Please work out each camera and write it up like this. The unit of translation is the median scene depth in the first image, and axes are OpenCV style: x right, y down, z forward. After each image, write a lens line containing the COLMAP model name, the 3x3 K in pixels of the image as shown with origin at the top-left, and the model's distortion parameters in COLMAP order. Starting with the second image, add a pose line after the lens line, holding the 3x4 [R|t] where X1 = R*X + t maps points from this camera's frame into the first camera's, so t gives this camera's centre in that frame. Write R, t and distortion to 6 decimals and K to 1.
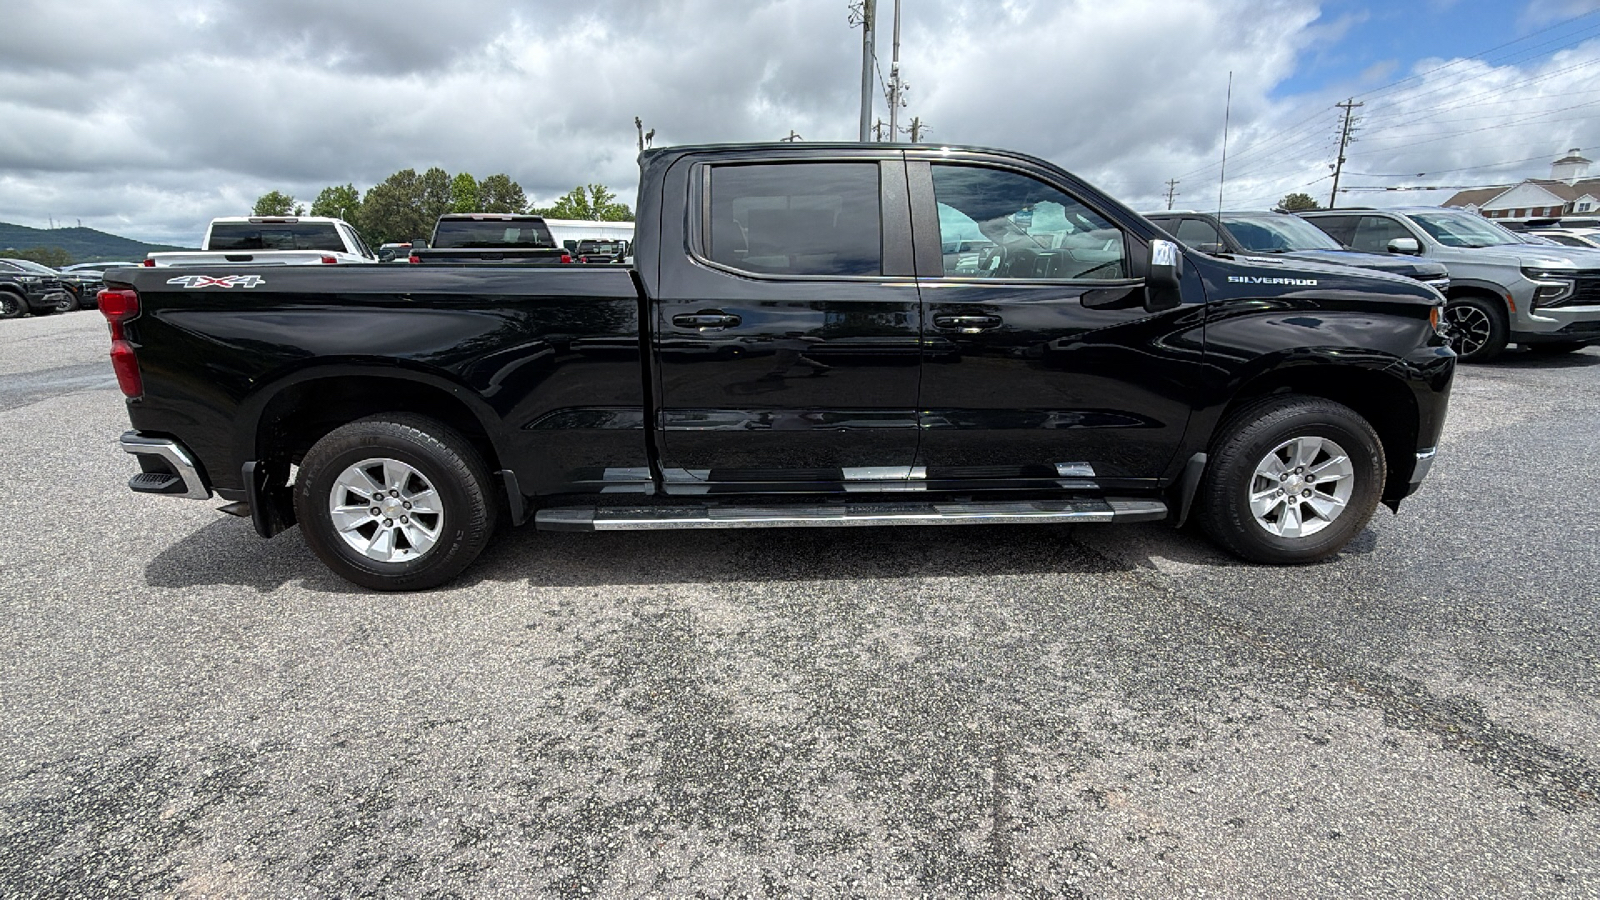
lens RADIAL K [[729.9, 0, 800.0], [0, 729.9, 450.0], [0, 0, 1]] dist [-0.000797, -0.000263]
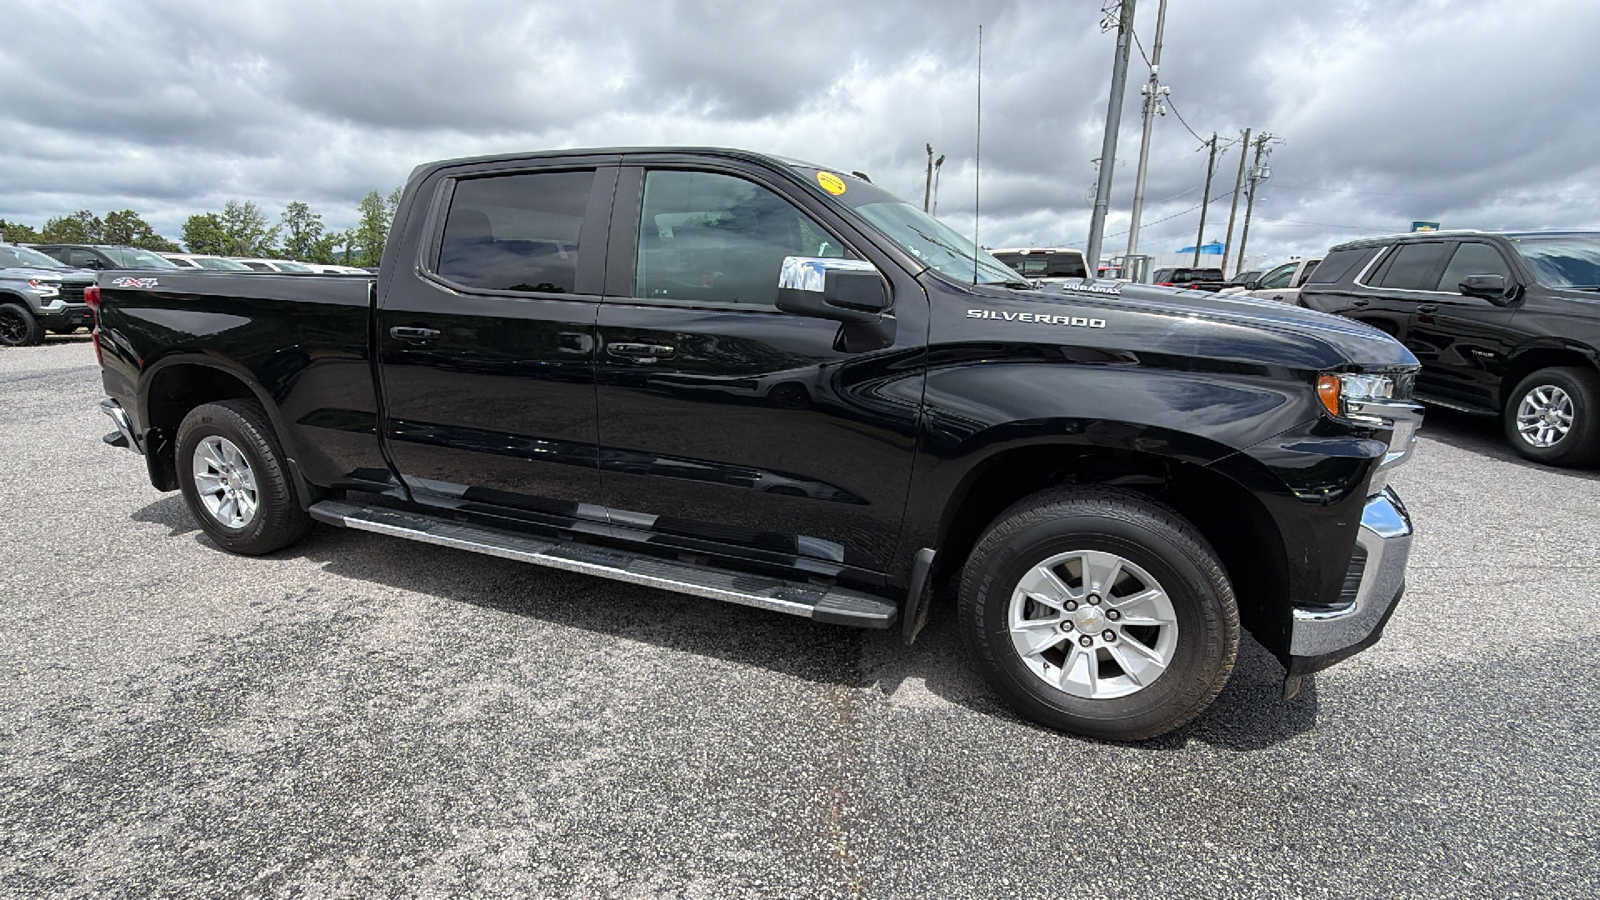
lens RADIAL K [[729.9, 0, 800.0], [0, 729.9, 450.0], [0, 0, 1]] dist [-0.000797, -0.000263]
pose [[0.913857, 0.112316, -0.390193, 0.056064], [-0.125098, 0.992117, -0.007411, -0.005742], [0.386284, 0.055585, 0.920703, 0.021877]]
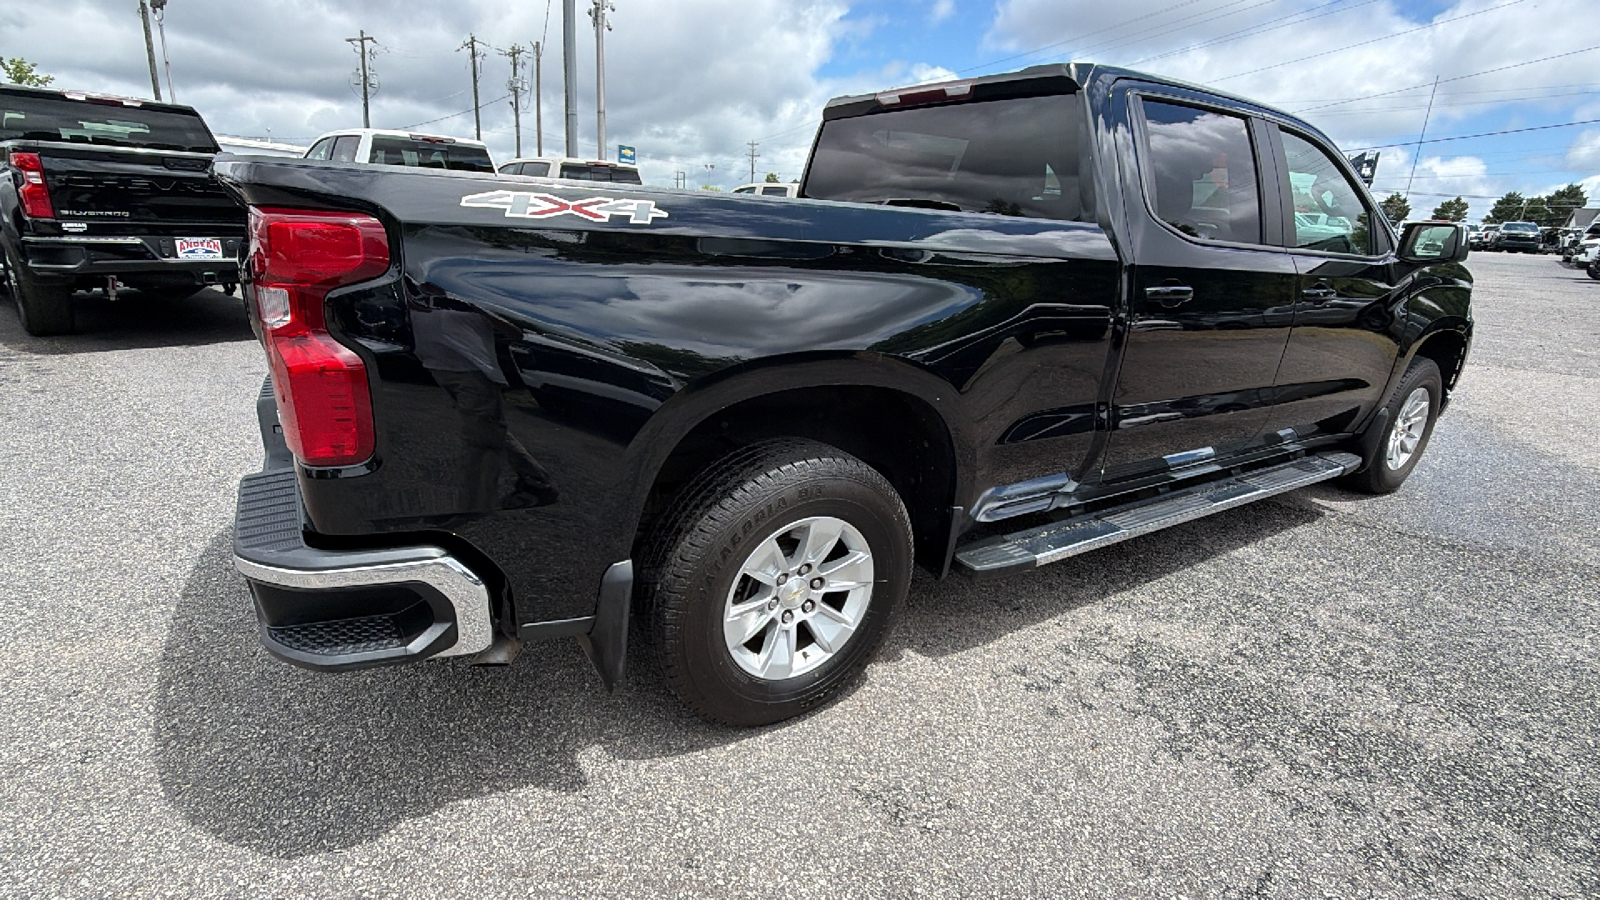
lens RADIAL K [[729.9, 0, 800.0], [0, 729.9, 450.0], [0, 0, 1]] dist [-0.000797, -0.000263]
pose [[0.859345, -0.102743, 0.500969, -0.067772], [0.069293, 0.993969, 0.084989, -0.007469], [-0.506680, -0.038321, 0.861282, 0.036690]]
